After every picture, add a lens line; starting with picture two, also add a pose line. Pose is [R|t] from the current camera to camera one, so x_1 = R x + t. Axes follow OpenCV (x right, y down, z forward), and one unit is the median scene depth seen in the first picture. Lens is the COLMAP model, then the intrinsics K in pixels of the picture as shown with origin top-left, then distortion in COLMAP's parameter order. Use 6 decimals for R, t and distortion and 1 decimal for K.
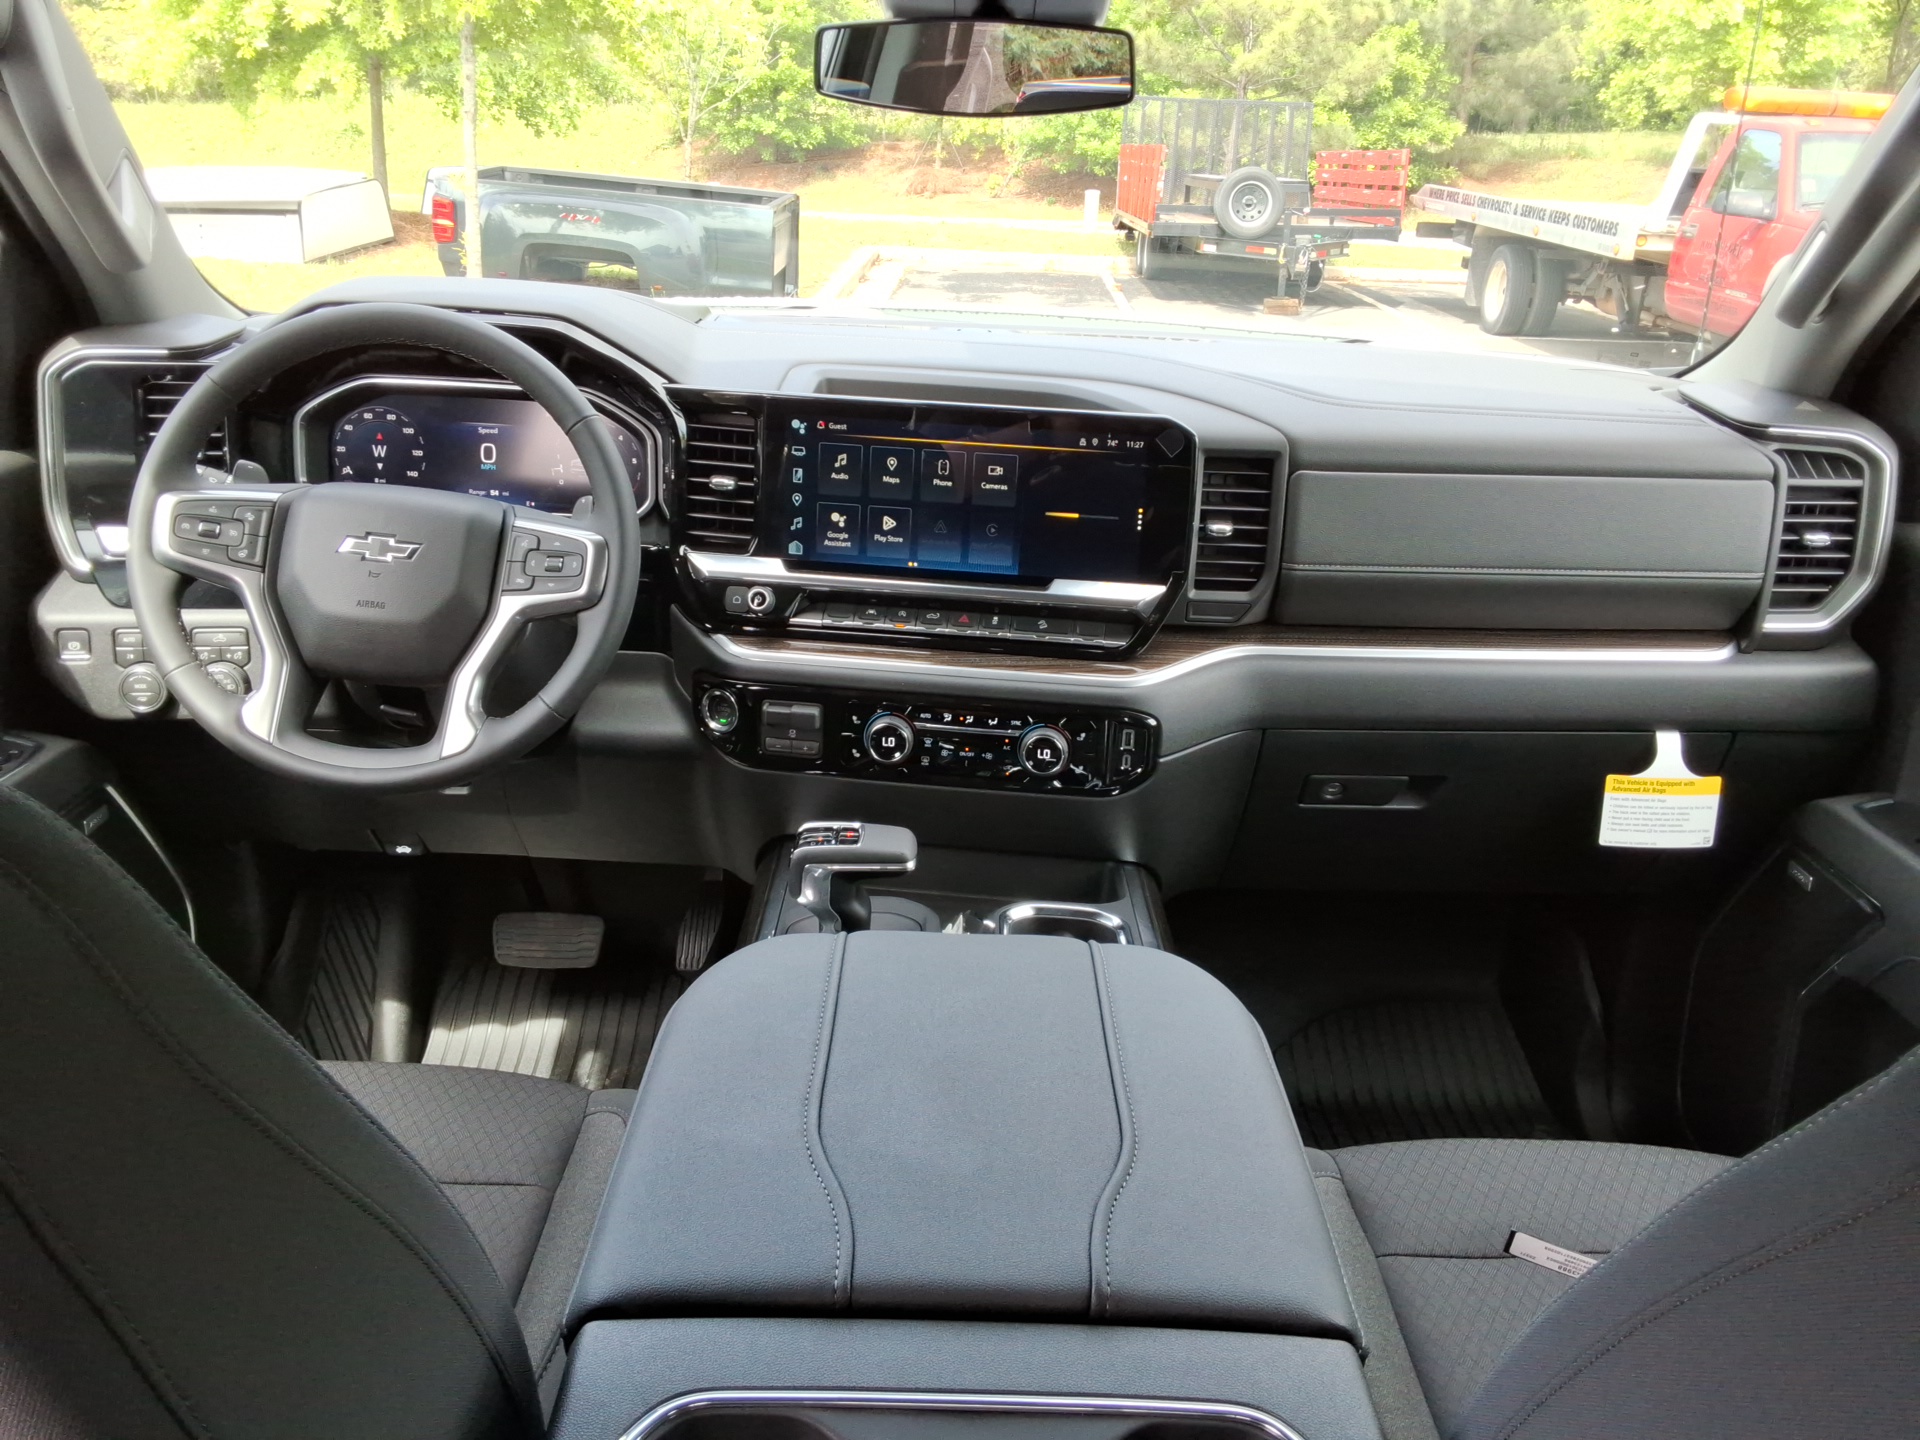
lens RADIAL K [[1551.3, 0, 980.6], [0, 1551.3, 683.1], [0, 0, 1]] dist [0.114892, -0.198430]
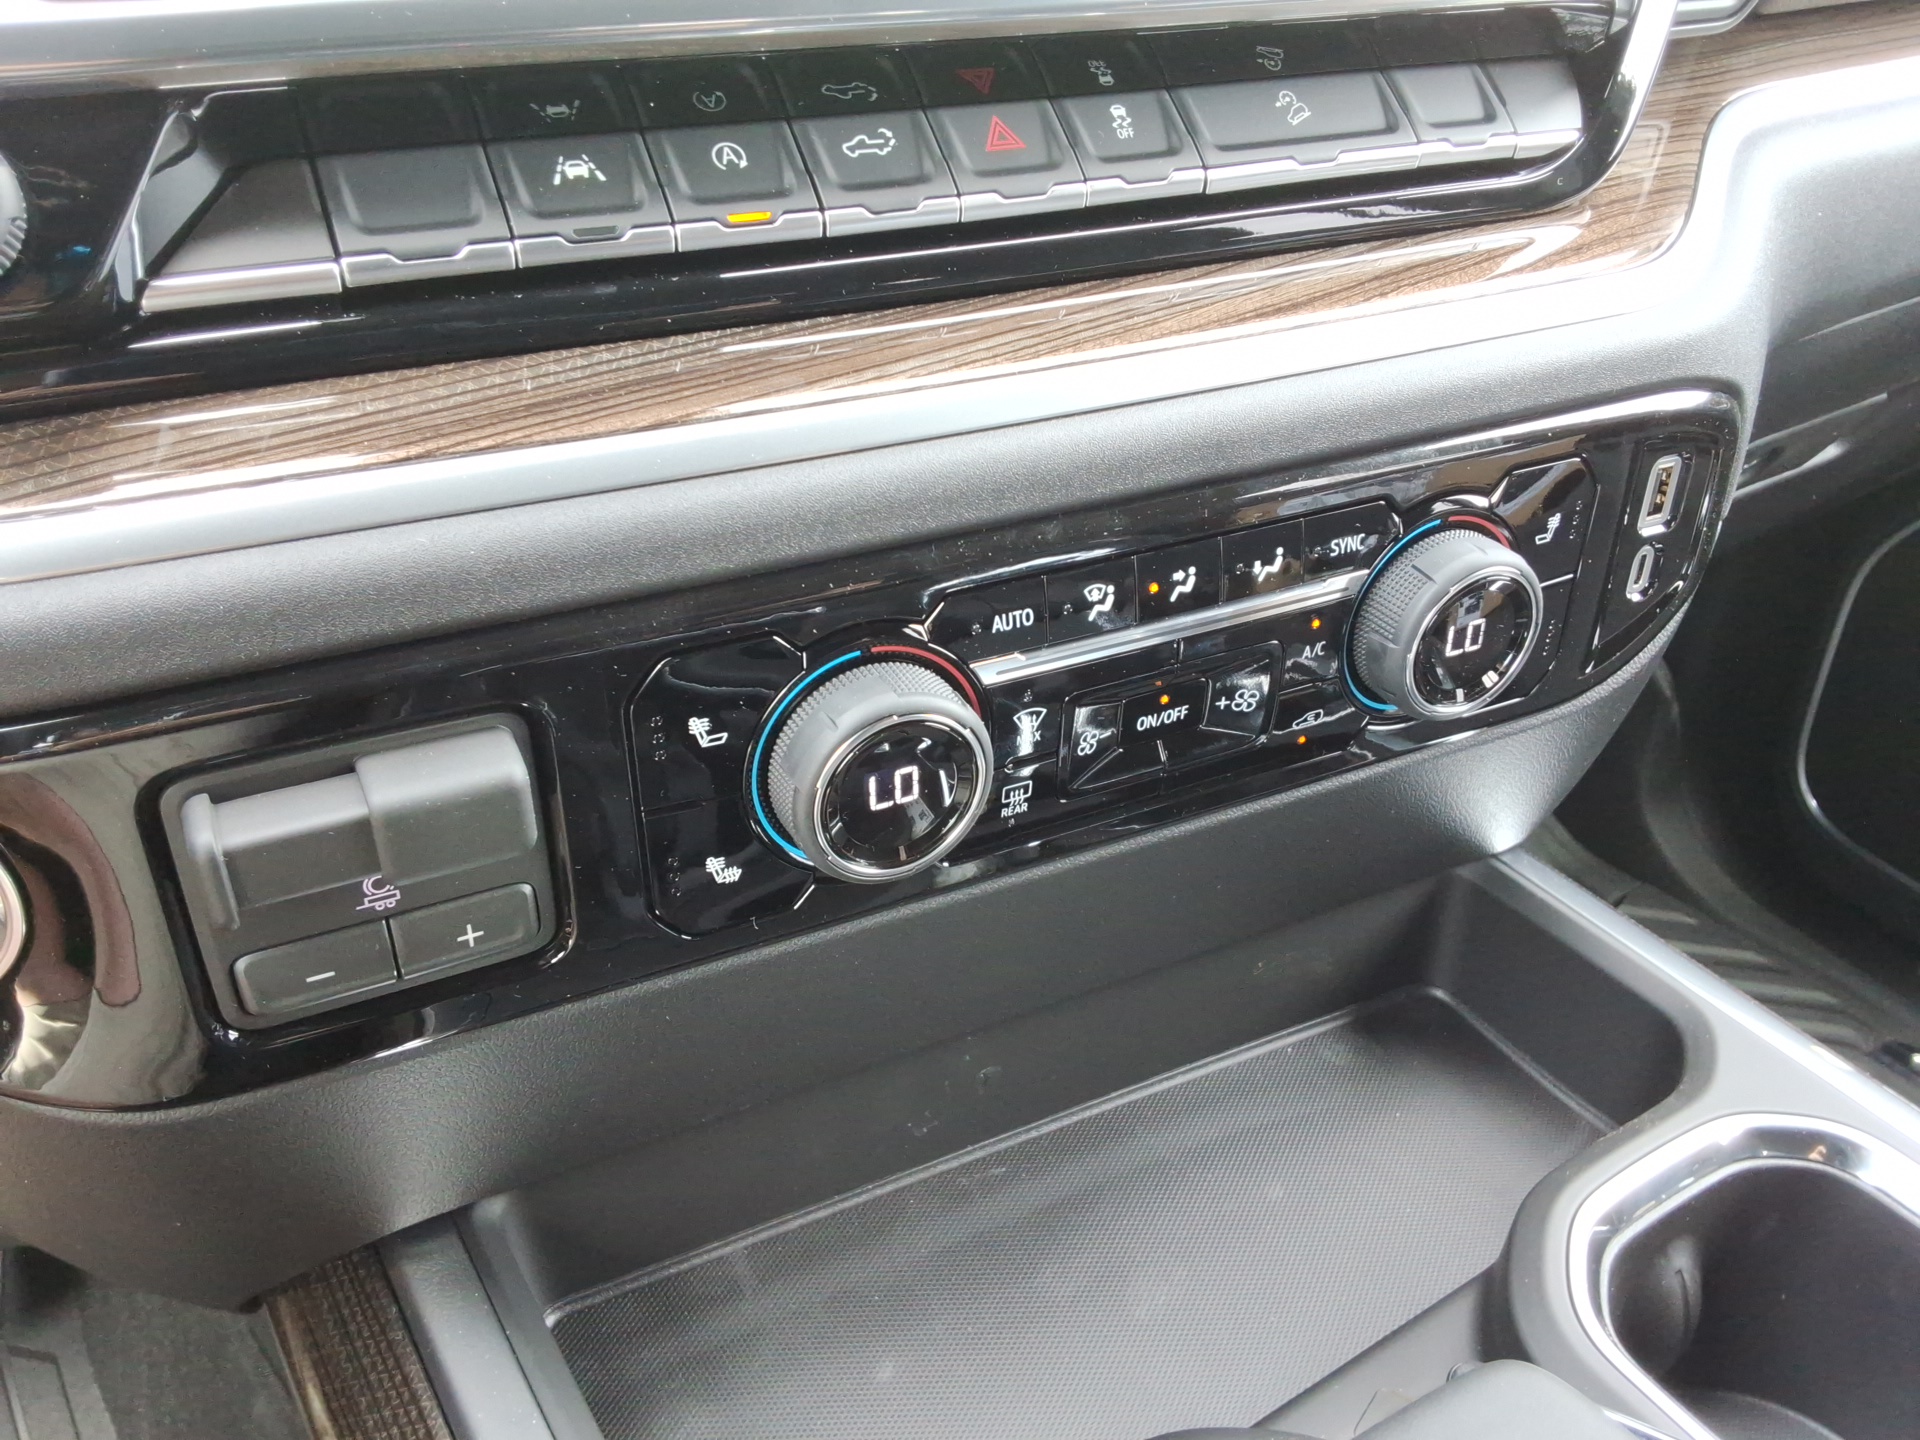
lens RADIAL K [[1541.6, 0, 970.6], [0, 1541.6, 712.9], [0, 0, 1]] dist [0.120940, -0.189058]
pose [[0.841956, -0.312122, 0.440102, -0.138566], [0.180467, 0.931620, 0.315460, -0.036213], [-0.508470, -0.186180, 0.840711, 0.806342]]
